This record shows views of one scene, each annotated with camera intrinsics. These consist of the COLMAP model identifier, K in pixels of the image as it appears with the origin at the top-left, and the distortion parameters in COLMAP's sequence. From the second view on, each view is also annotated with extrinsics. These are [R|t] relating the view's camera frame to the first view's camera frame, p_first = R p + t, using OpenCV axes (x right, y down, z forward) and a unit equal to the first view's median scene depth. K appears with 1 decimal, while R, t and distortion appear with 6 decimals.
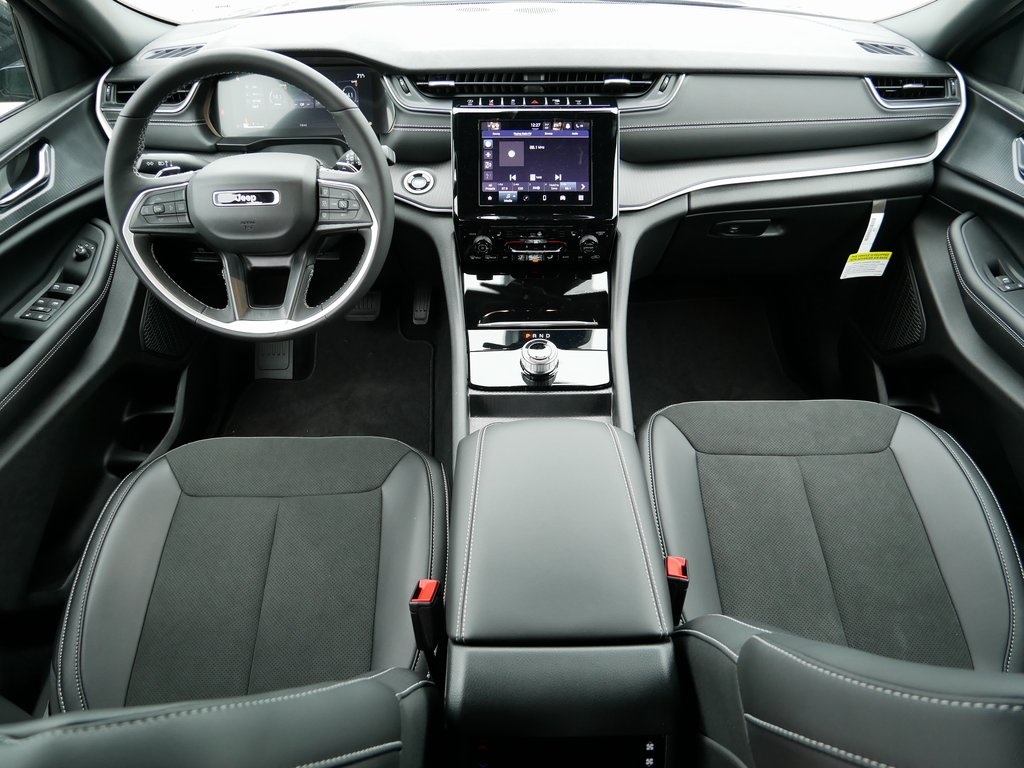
lens RADIAL K [[718.3, 0, 514.7], [0, 718.3, 384.4], [0, 0, 1]] dist [-0.058076, 0.007380]
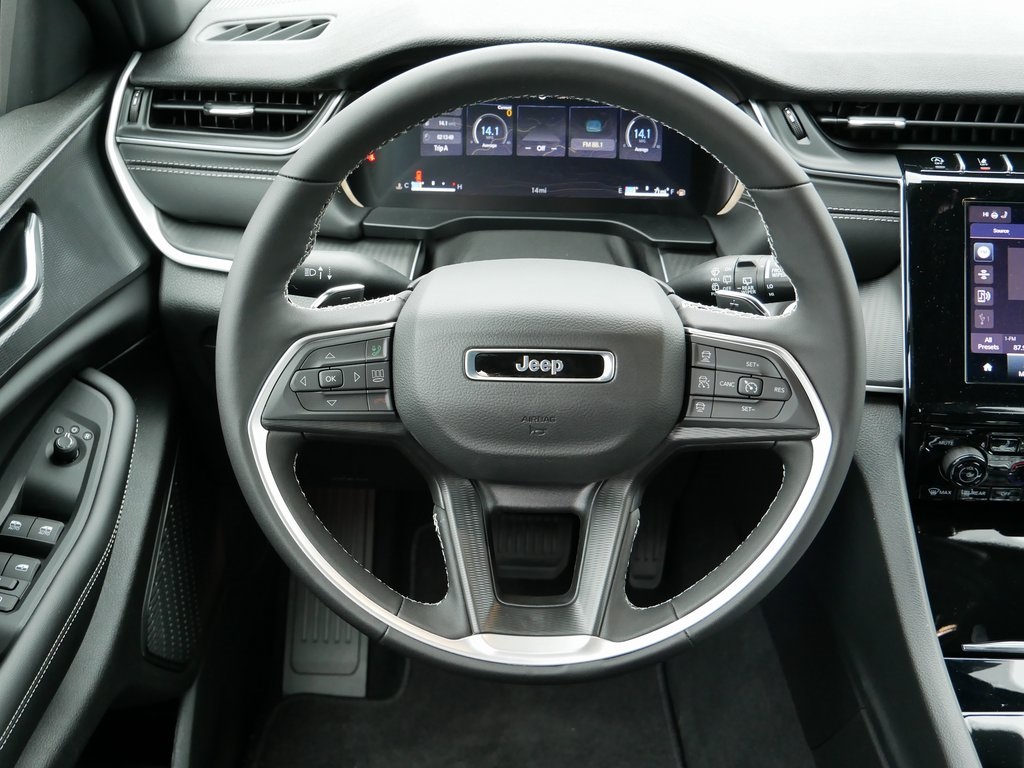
lens RADIAL K [[1386.9, 0, 514.3], [0, 1386.9, 387.1], [0, 0, 1]] dist [0.016047, 0.000000]
pose [[0.999183, 0.032854, -0.023554, -0.314550], [-0.036474, 0.983925, -0.174818, -0.081182], [0.017432, 0.175535, 0.984319, 0.122199]]
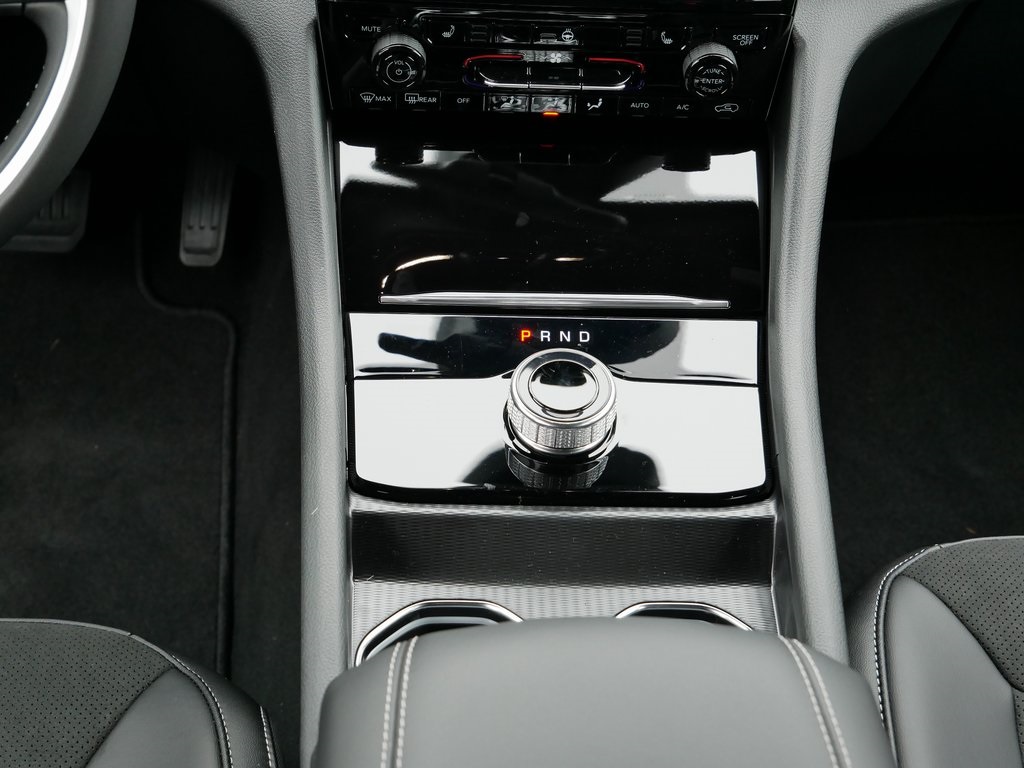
lens RADIAL K [[1808.9, 0, 506.3], [0, 1808.9, 386.9], [0, 0, 1]] dist [0.005622, 0.000000]
pose [[0.998625, 0.027160, 0.044830, -0.028669], [-0.027094, 0.999631, -0.002073, -0.041211], [-0.044870, 0.000856, 0.998992, 0.145080]]
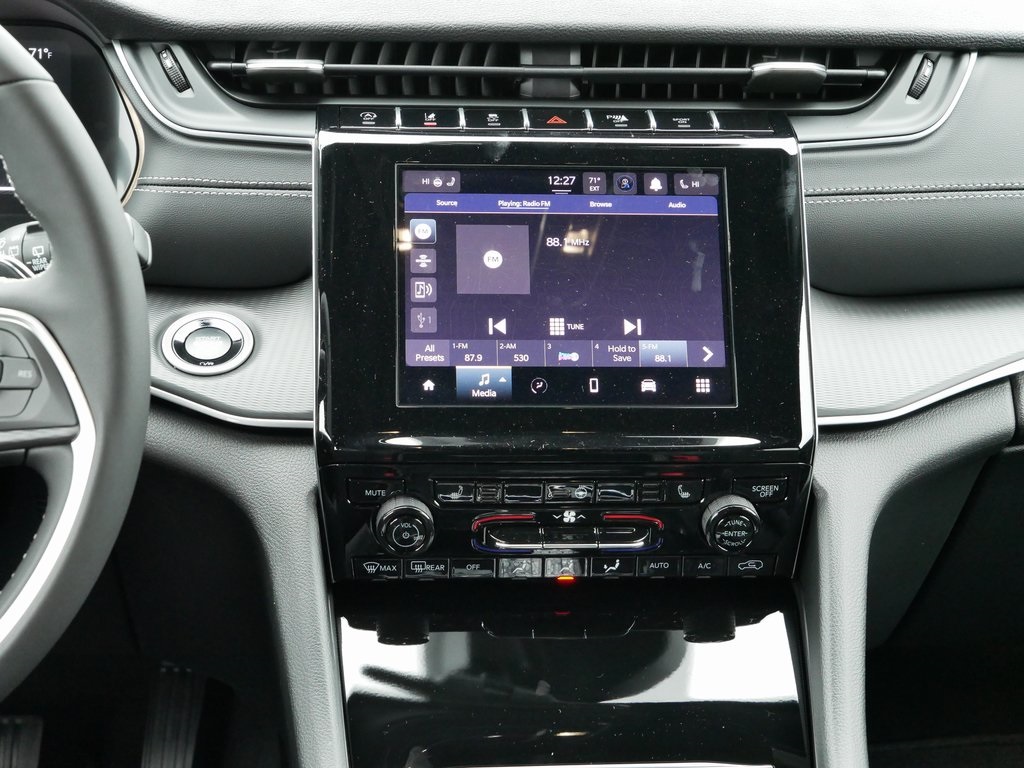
lens RADIAL K [[1983.9, 0, 513.1], [0, 1983.9, 387.1], [0, 0, 1]] dist [0.006158, 0.000000]
pose [[0.997397, 0.002943, 0.072042, -0.061484], [0.020567, 0.946038, -0.323402, 0.035398], [-0.069106, 0.324042, 0.943515, 0.138427]]
